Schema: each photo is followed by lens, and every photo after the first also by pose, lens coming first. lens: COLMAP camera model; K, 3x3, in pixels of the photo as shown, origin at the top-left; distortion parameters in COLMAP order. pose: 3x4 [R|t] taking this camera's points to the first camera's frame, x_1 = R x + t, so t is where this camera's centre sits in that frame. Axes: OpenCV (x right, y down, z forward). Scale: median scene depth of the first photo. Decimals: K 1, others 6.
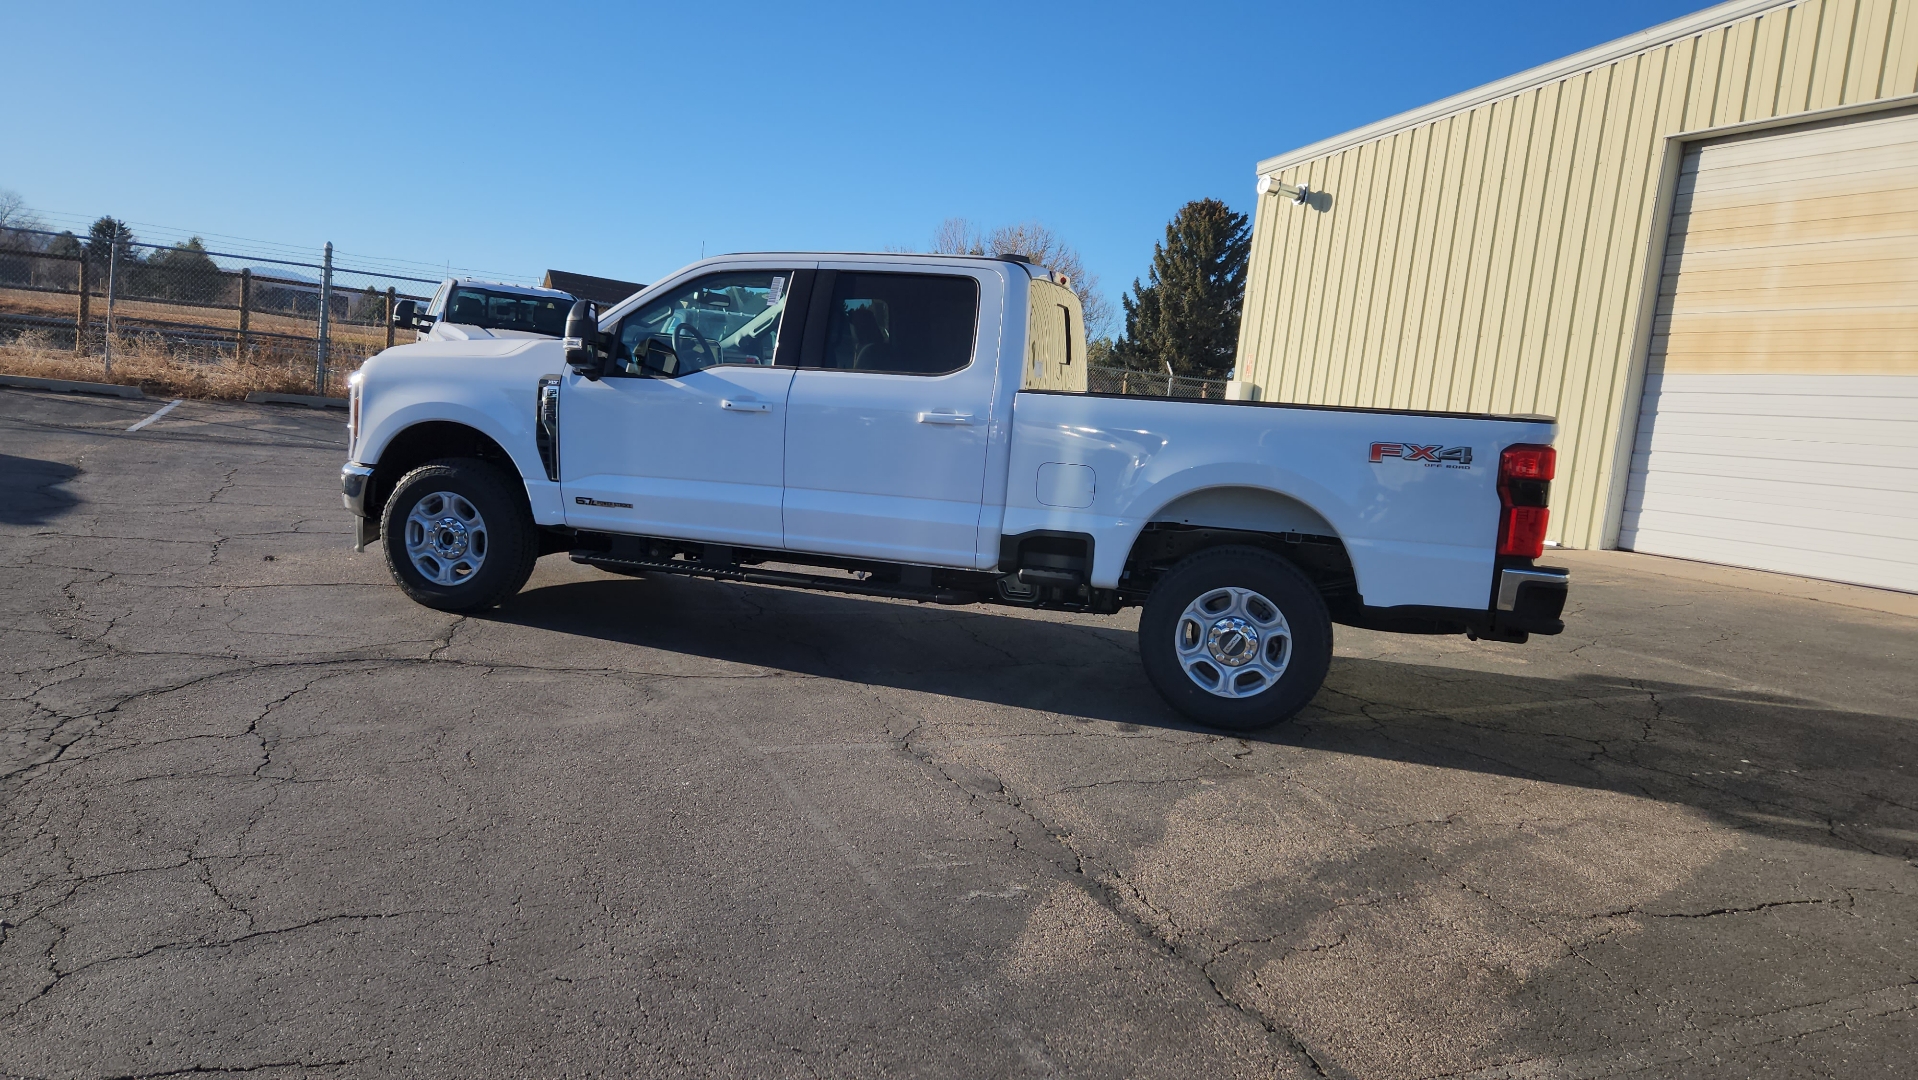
lens RADIAL K [[1267.3, 0, 923.1], [0, 1267.3, 534.8], [0, 0, 1]] dist [0.076371, -0.061967]
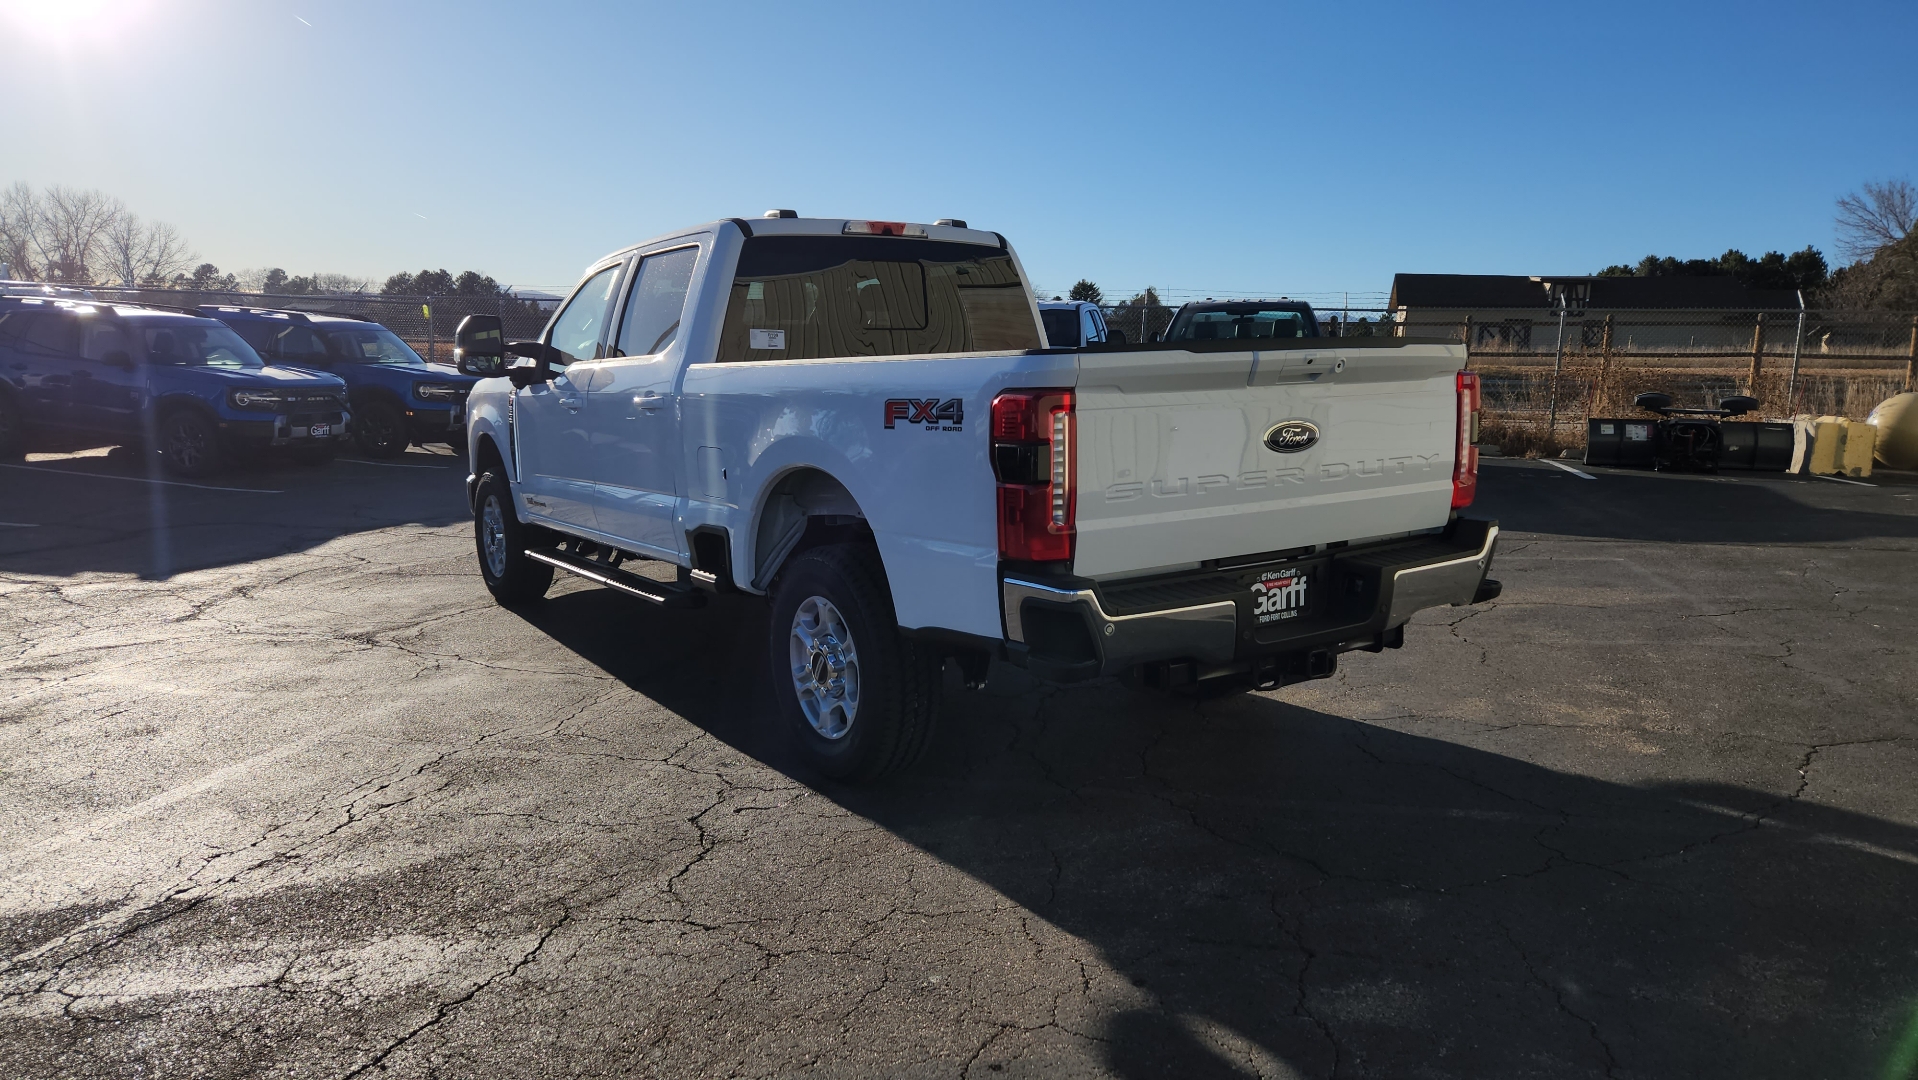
lens RADIAL K [[1267.3, 0, 923.1], [0, 1267.3, 534.8], [0, 0, 1]] dist [0.076371, -0.061967]
pose [[0.770802, 0.002531, -0.637069, 0.711368], [-0.009353, 0.999929, -0.007343, 0.007769], [0.637006, 0.011618, 0.770771, 0.395124]]
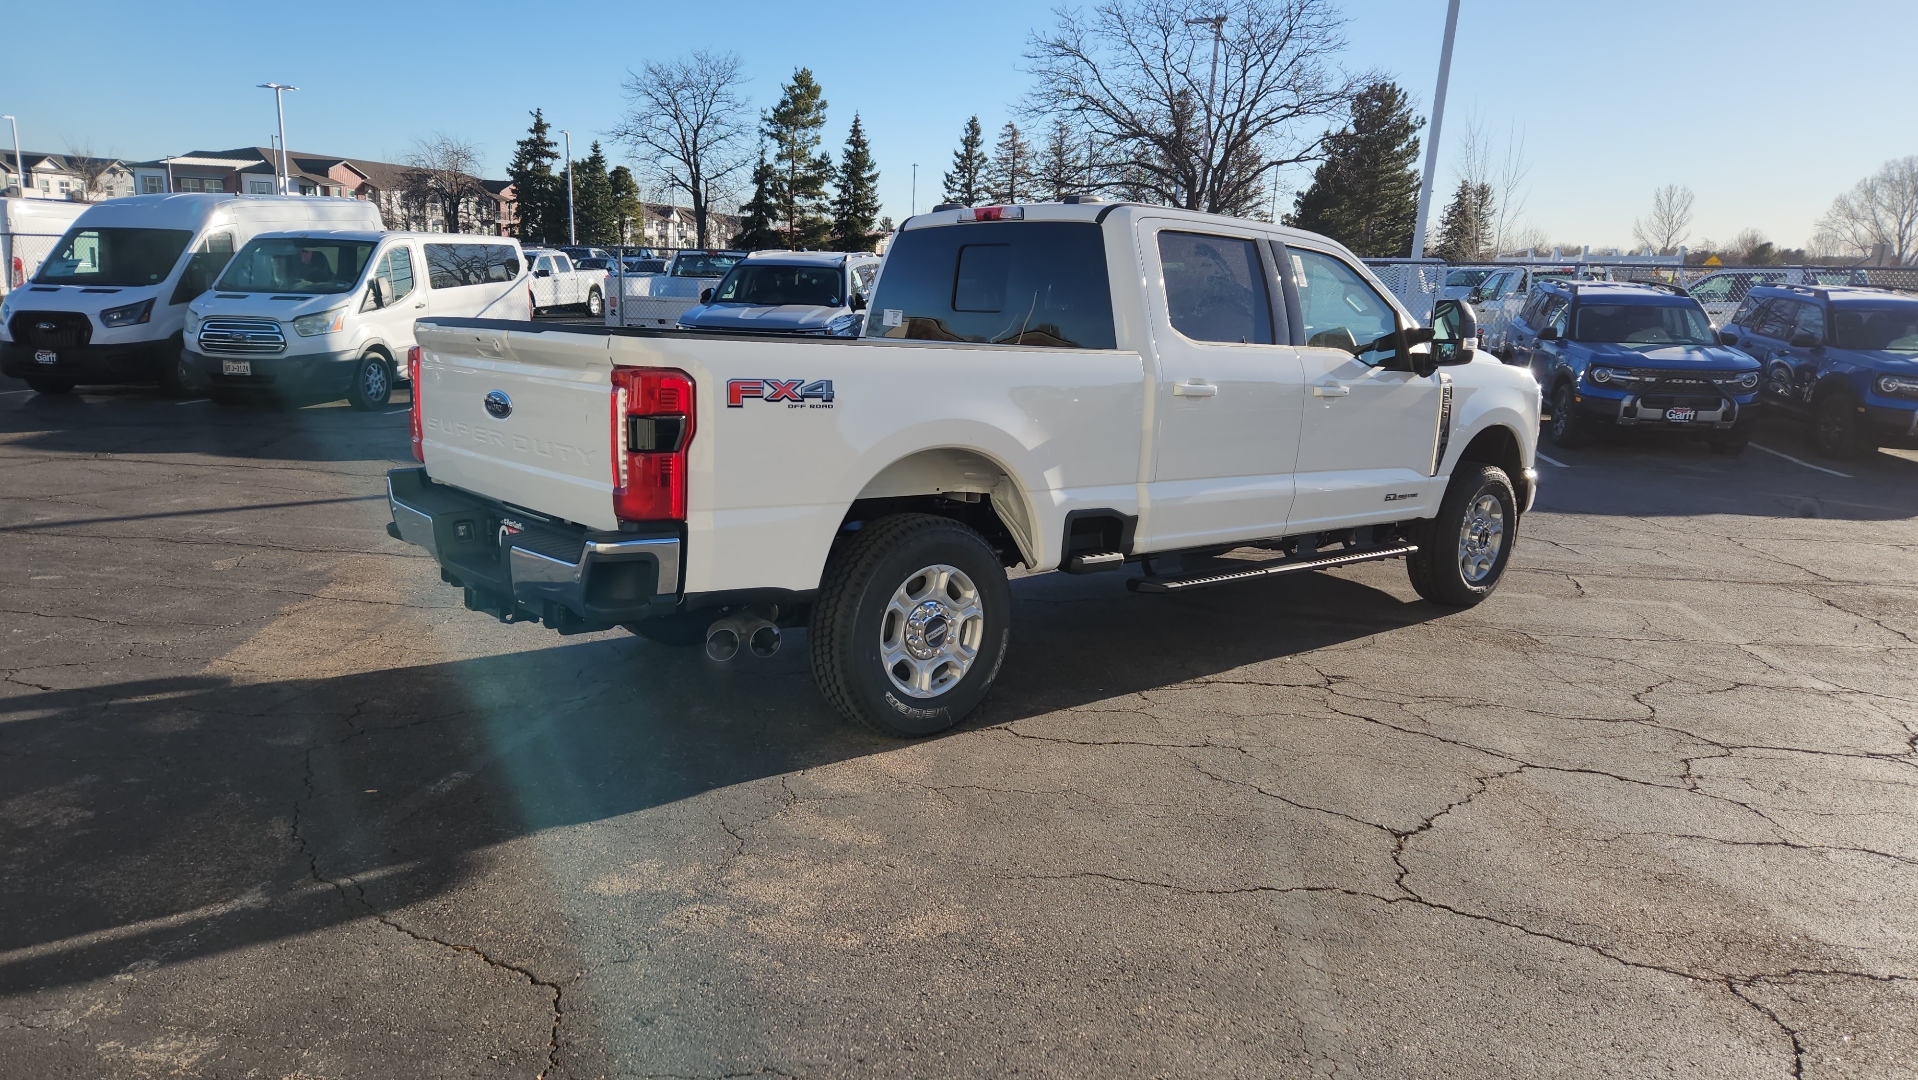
lens RADIAL K [[1261.2, 0, 945.7], [0, 1261.2, 535.9], [0, 0, 1]] dist [0.075235, -0.064089]
pose [[-0.515232, 0.057858, -0.855096, 0.939888], [-0.177917, 0.968763, 0.172751, -0.141722], [0.838380, 0.241143, -0.488844, 1.554834]]
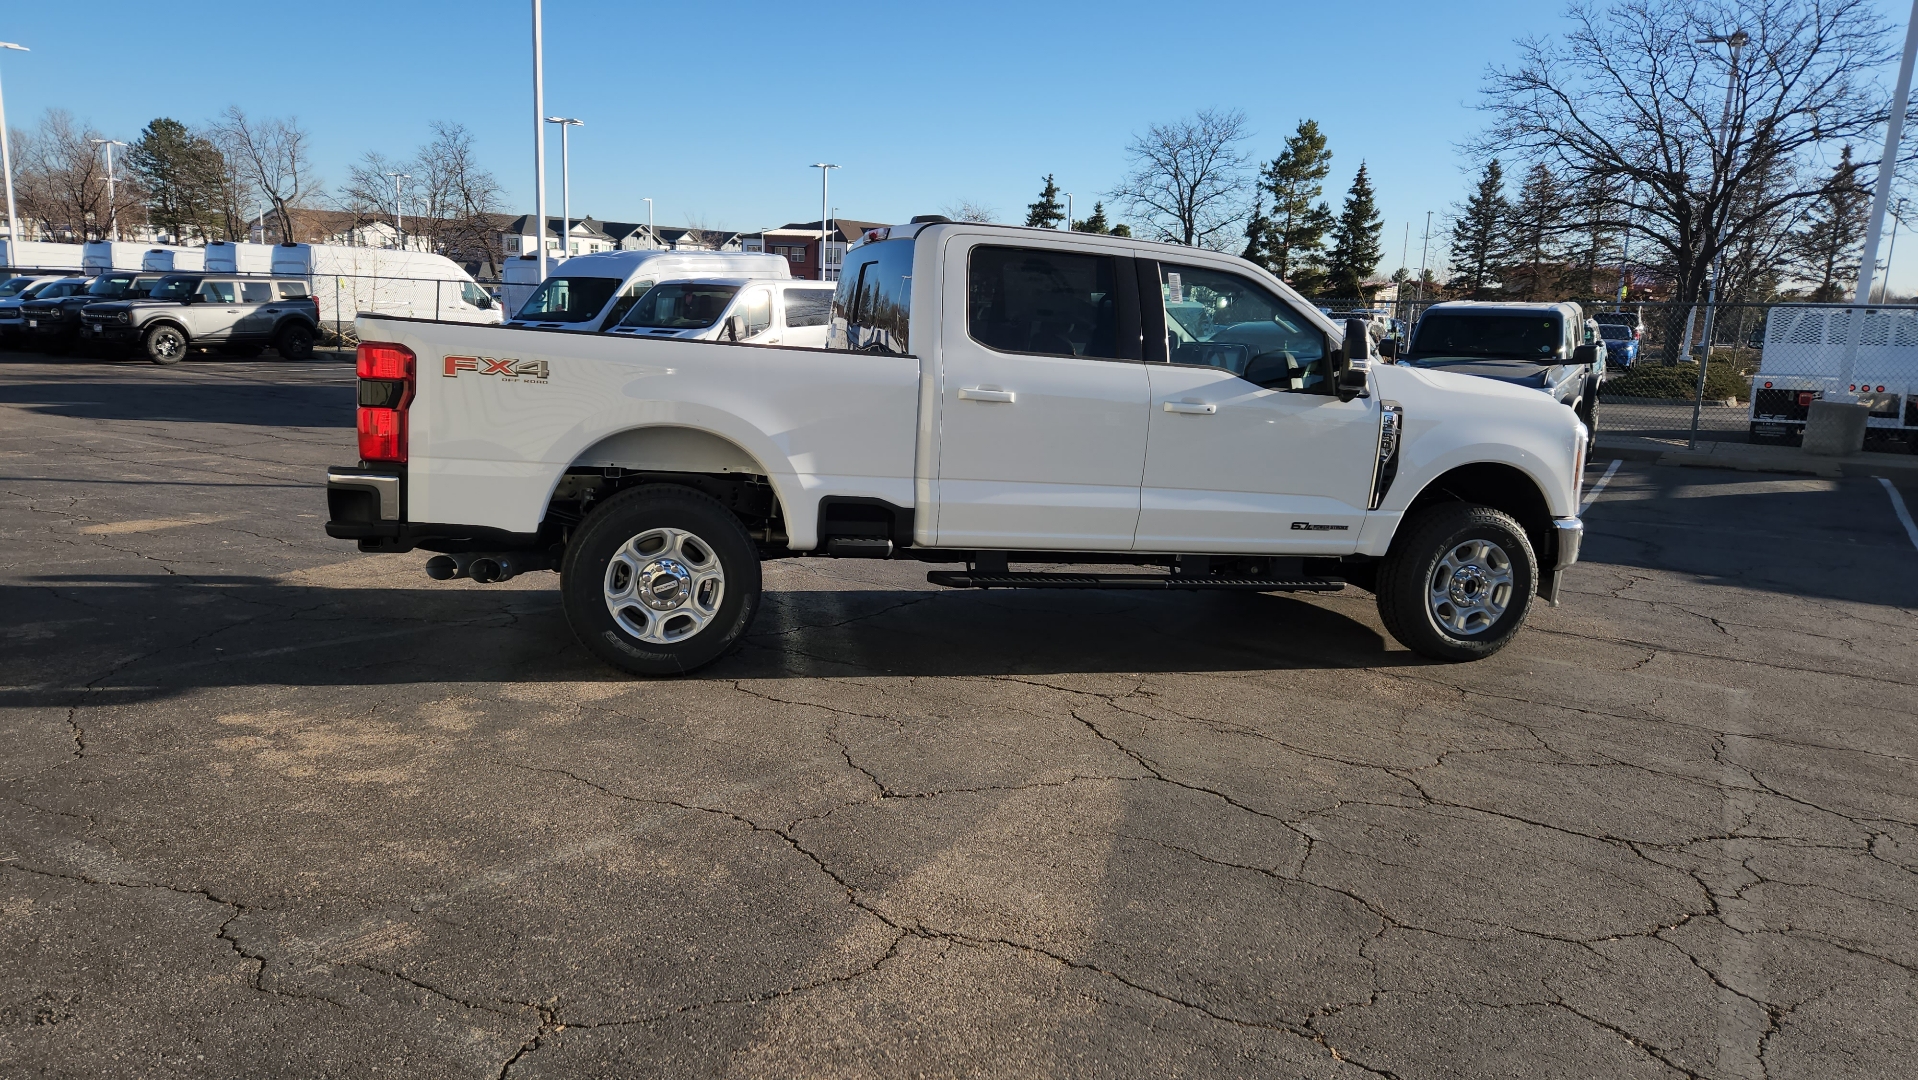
lens RADIAL K [[1261.5, 0, 922.8], [0, 1261.5, 516.7], [0, 0, 1]] dist [0.074840, -0.064330]
pose [[-0.814340, -0.039139, -0.579066, 0.669364], [-0.184010, 0.963662, 0.193640, -0.201860], [0.550445, 0.264243, -0.791951, 1.964468]]
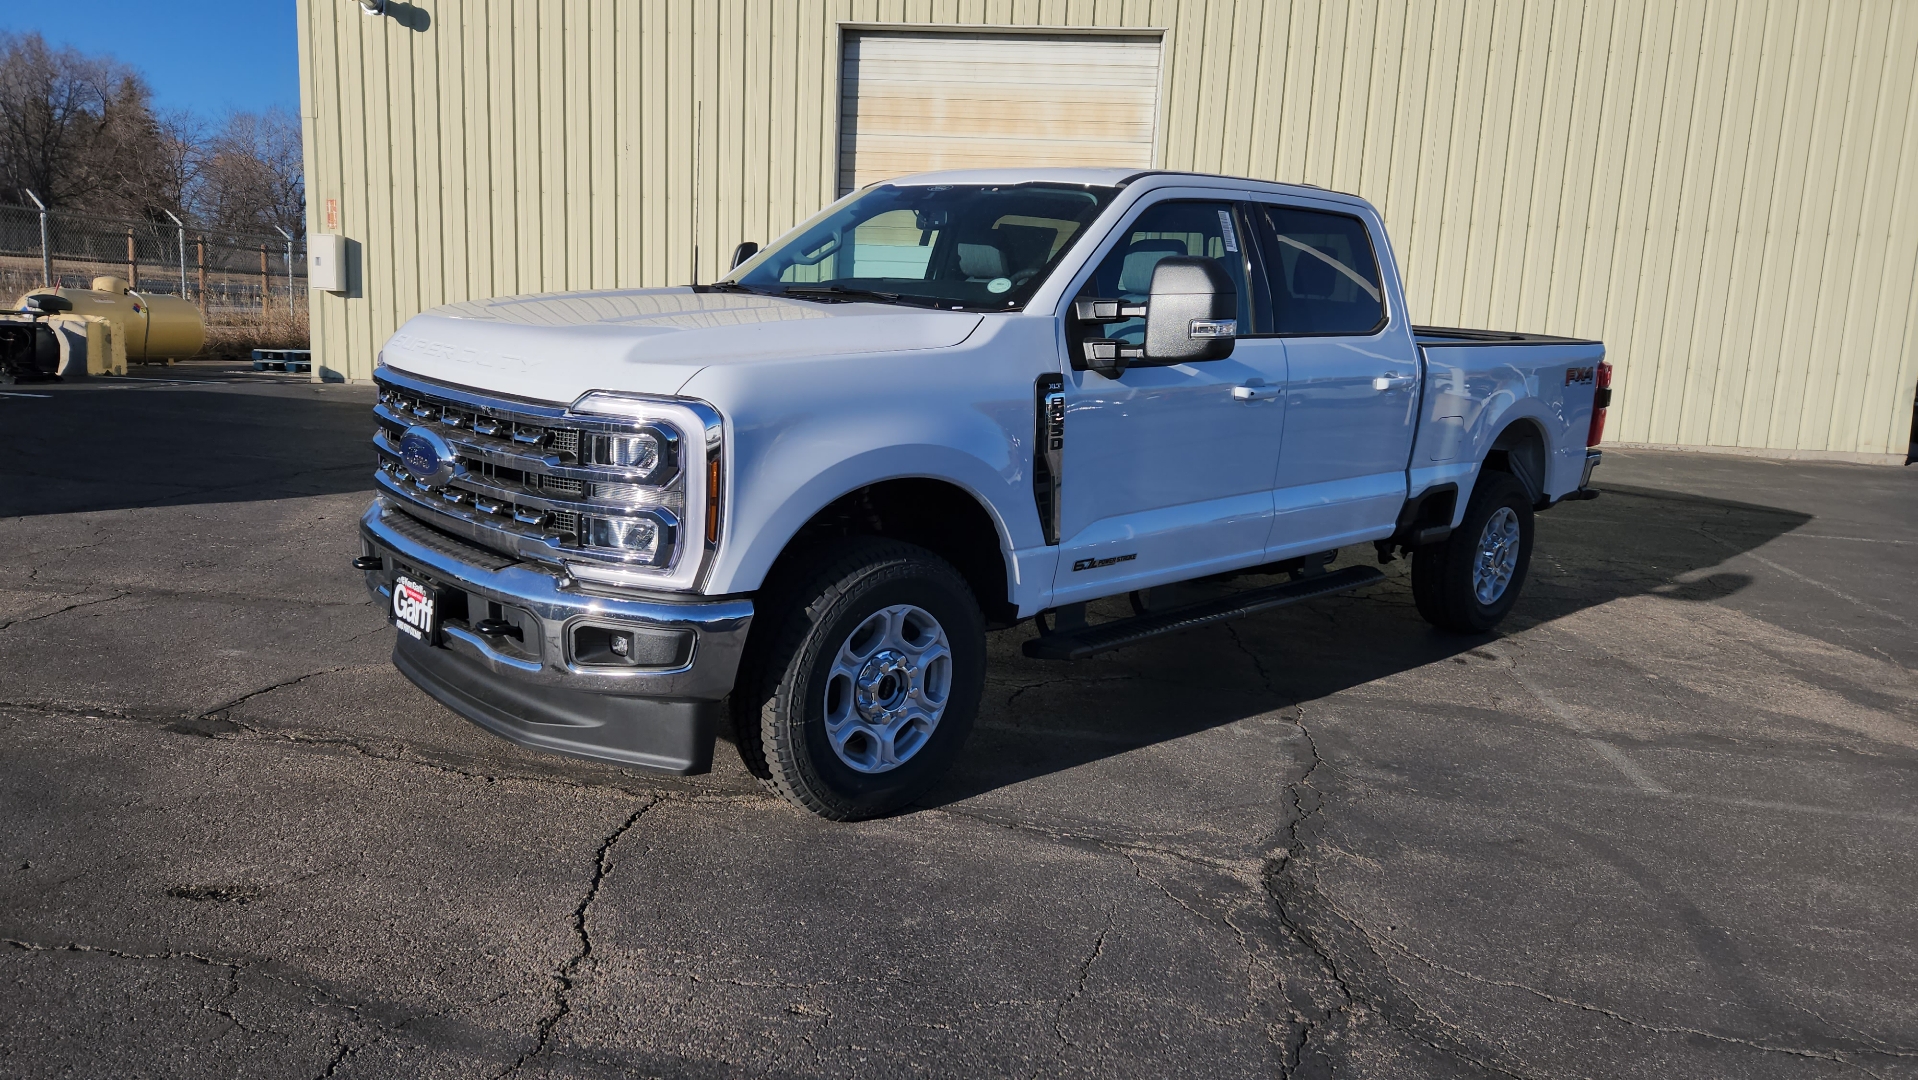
lens RADIAL K [[1262.0, 0, 918.2], [0, 1262.0, 535.8], [0, 0, 1]] dist [0.075507, -0.065285]
pose [[0.510810, -0.210946, 0.833412, -0.869098], [0.087728, 0.977158, 0.193561, -0.178237], [-0.855206, -0.025759, 0.517648, 0.770090]]
